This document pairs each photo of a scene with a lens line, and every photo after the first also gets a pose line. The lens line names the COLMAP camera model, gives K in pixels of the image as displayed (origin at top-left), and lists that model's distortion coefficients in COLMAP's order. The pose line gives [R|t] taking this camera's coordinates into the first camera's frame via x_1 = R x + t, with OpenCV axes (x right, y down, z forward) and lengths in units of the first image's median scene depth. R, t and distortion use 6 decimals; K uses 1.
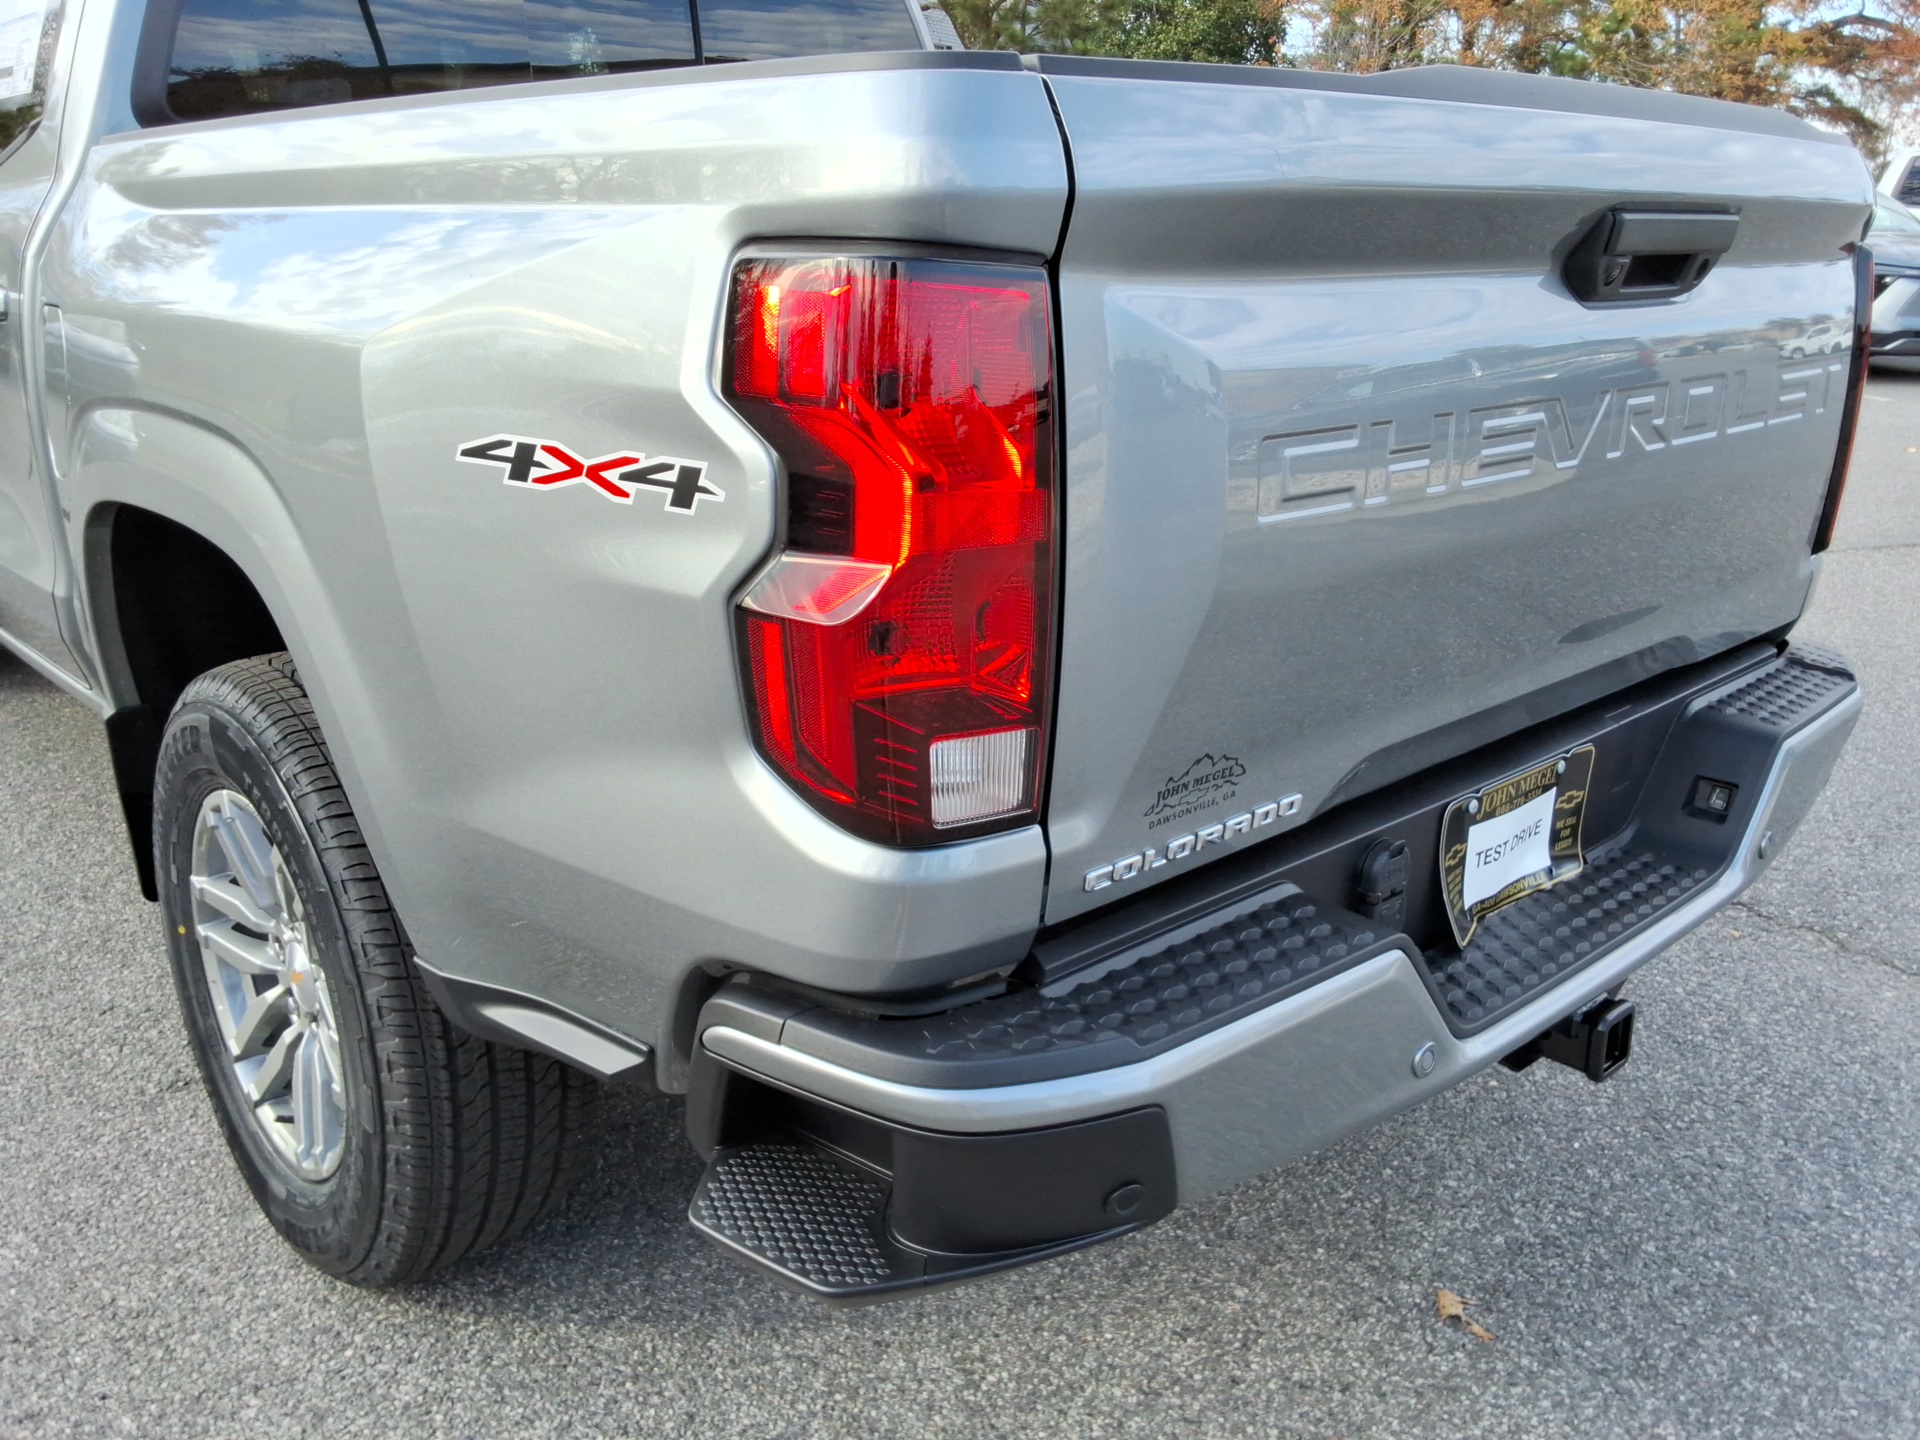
lens RADIAL K [[1553.6, 0, 973.0], [0, 1553.6, 716.1], [0, 0, 1]] dist [0.096460, -0.153006]
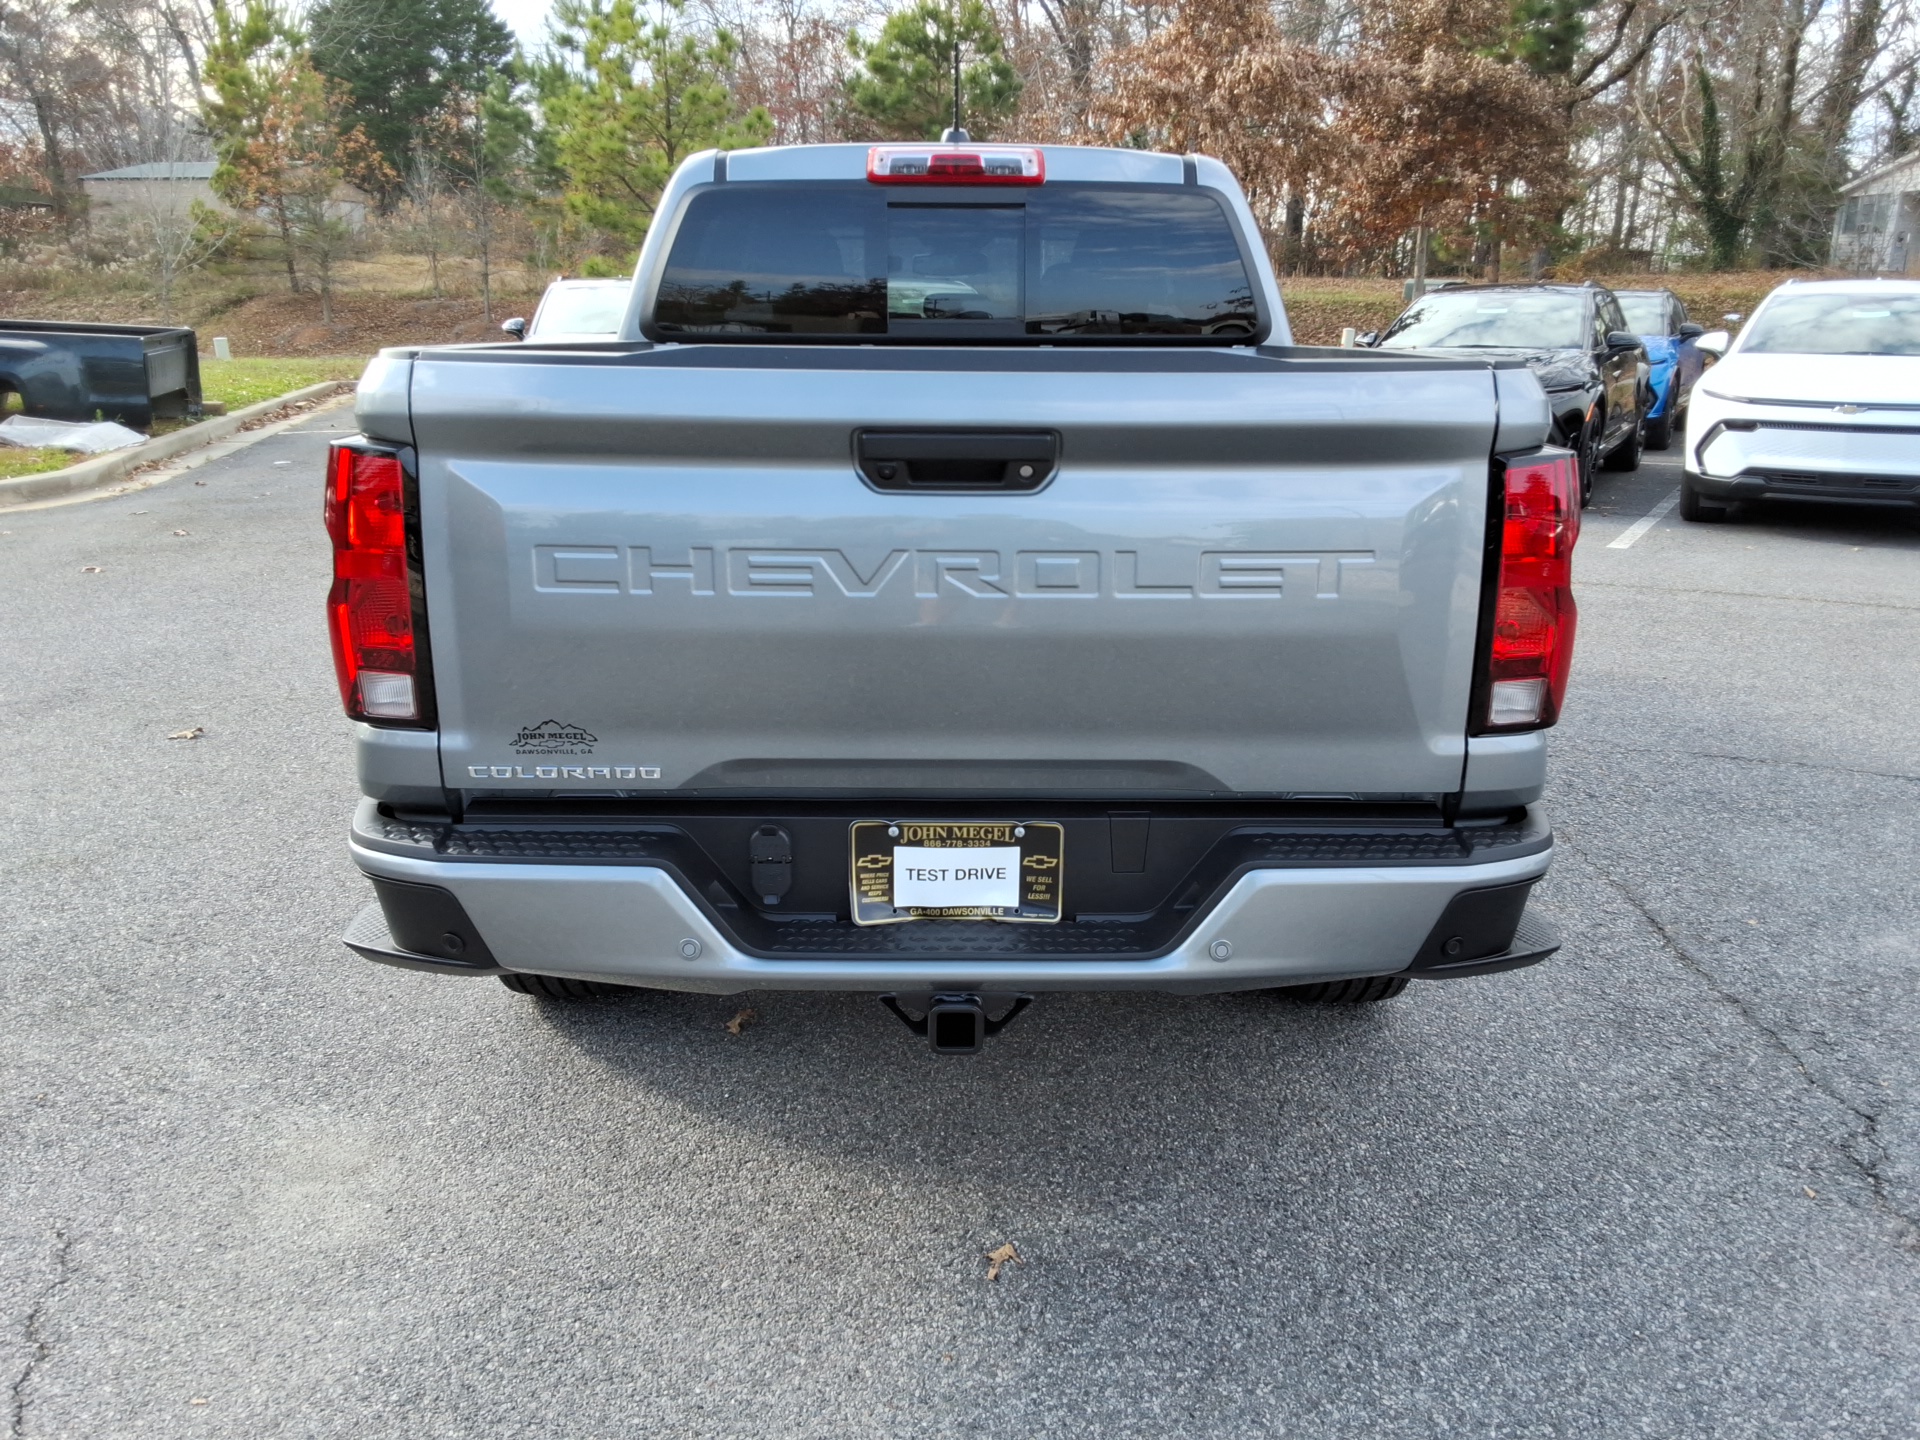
lens RADIAL K [[1540.4, 0, 960.0], [0, 1540.4, 720.0], [0, 0, 1]] dist [0.103233, -0.155508]
pose [[0.731783, 0.164643, -0.661352, 1.169603], [-0.204584, 0.978697, 0.017274, -0.071724], [0.650107, 0.122661, 0.749877, -0.019813]]
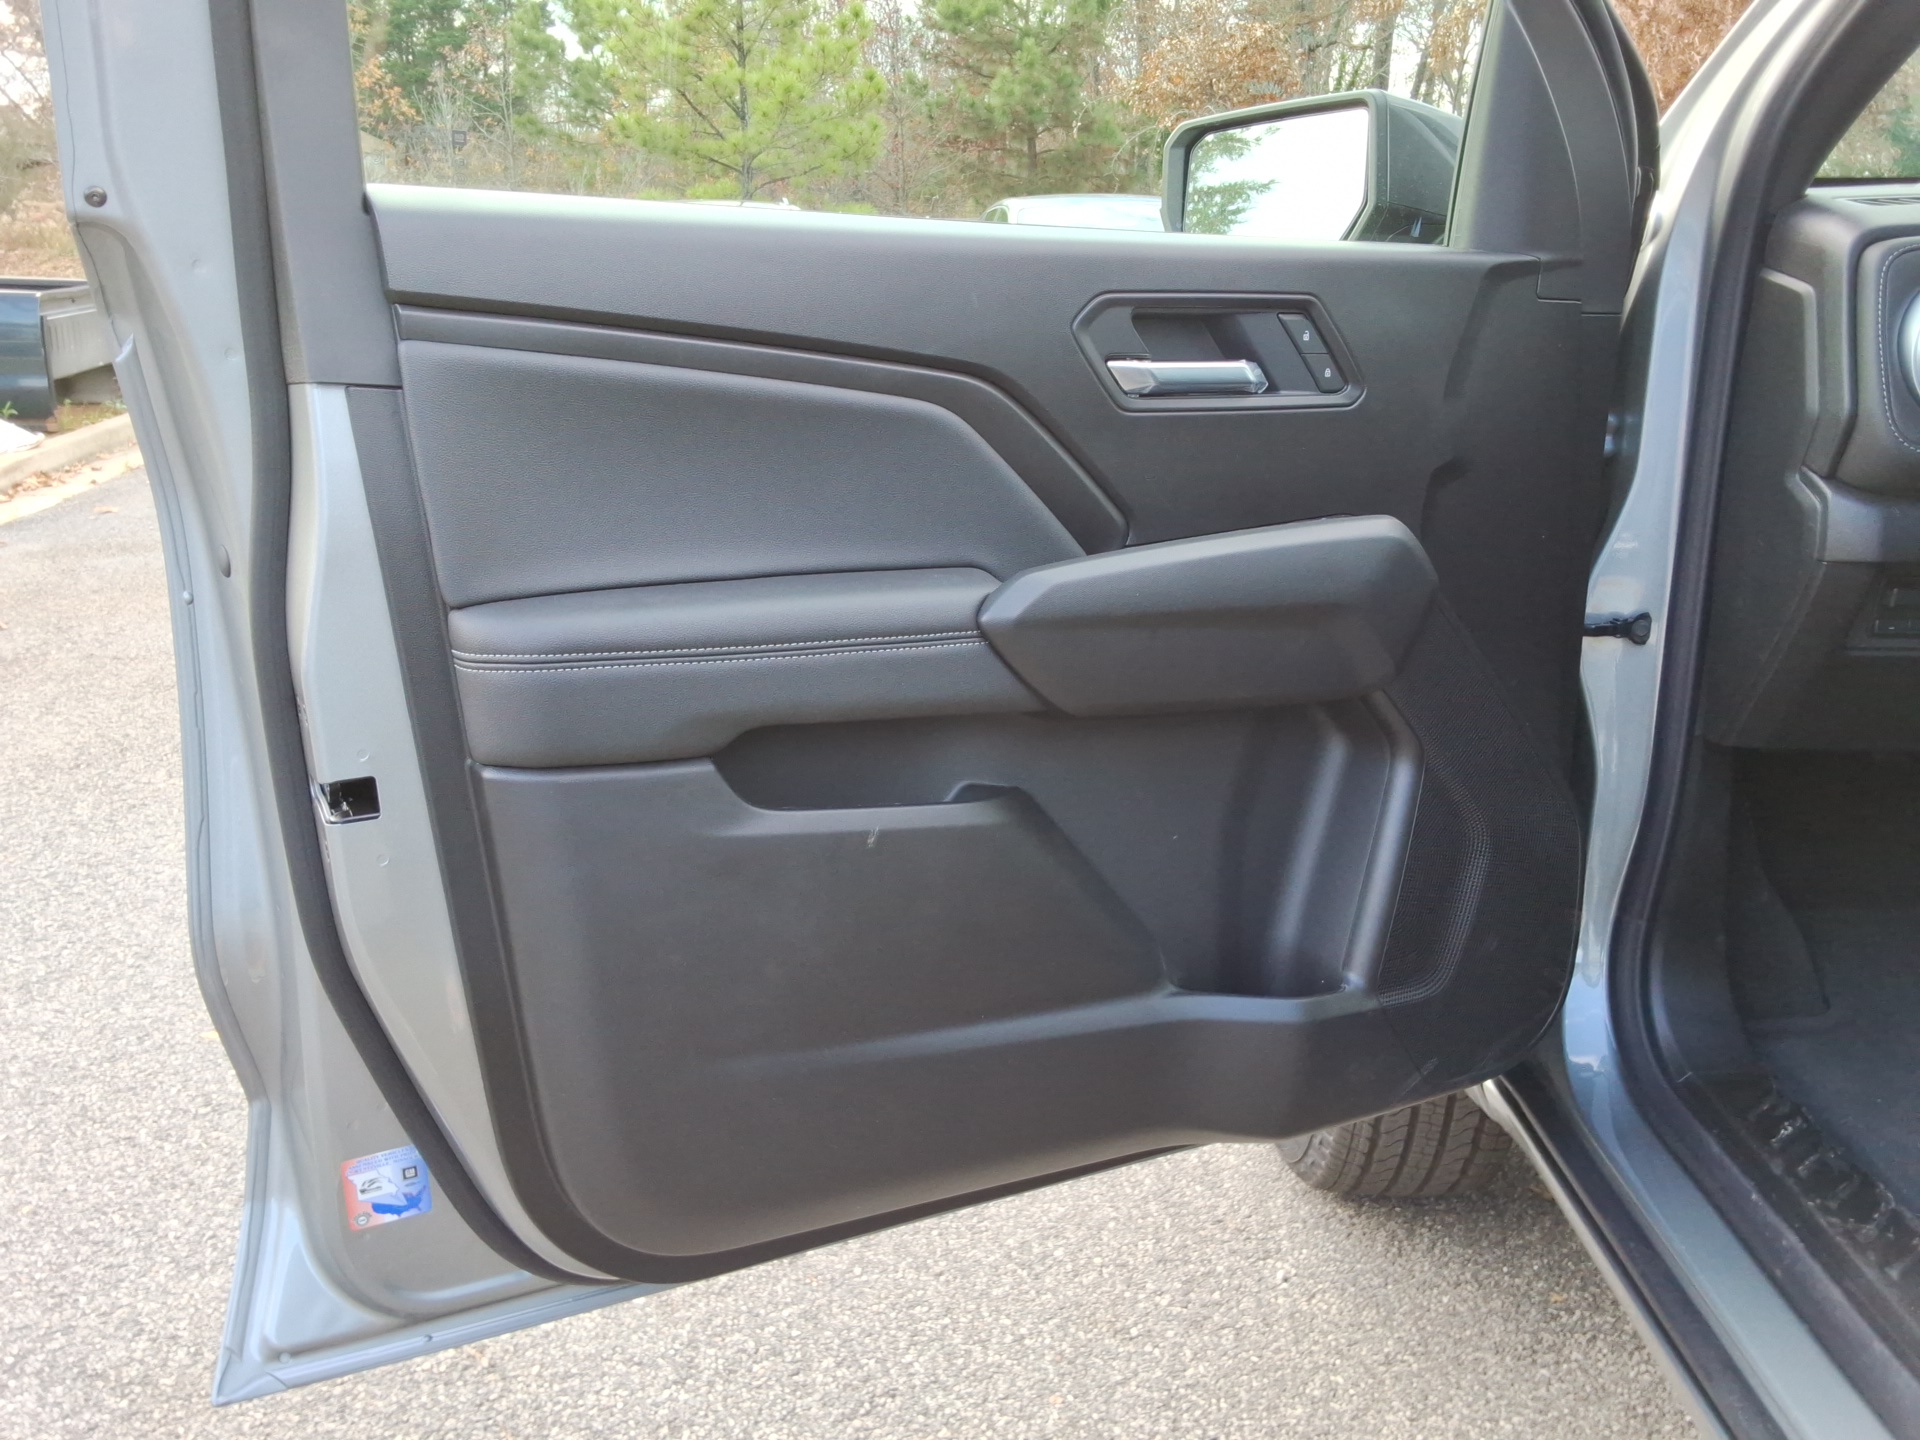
lens RADIAL K [[1532.5, 0, 986.5], [0, 1532.5, 720.3], [0, 0, 1]] dist [0.094099, -0.146443]
pose [[0.729590, 0.176564, -0.660700, -1.103095], [-0.194168, 0.979821, 0.047432, -0.424018], [0.655742, 0.093681, 0.749150, 1.258489]]
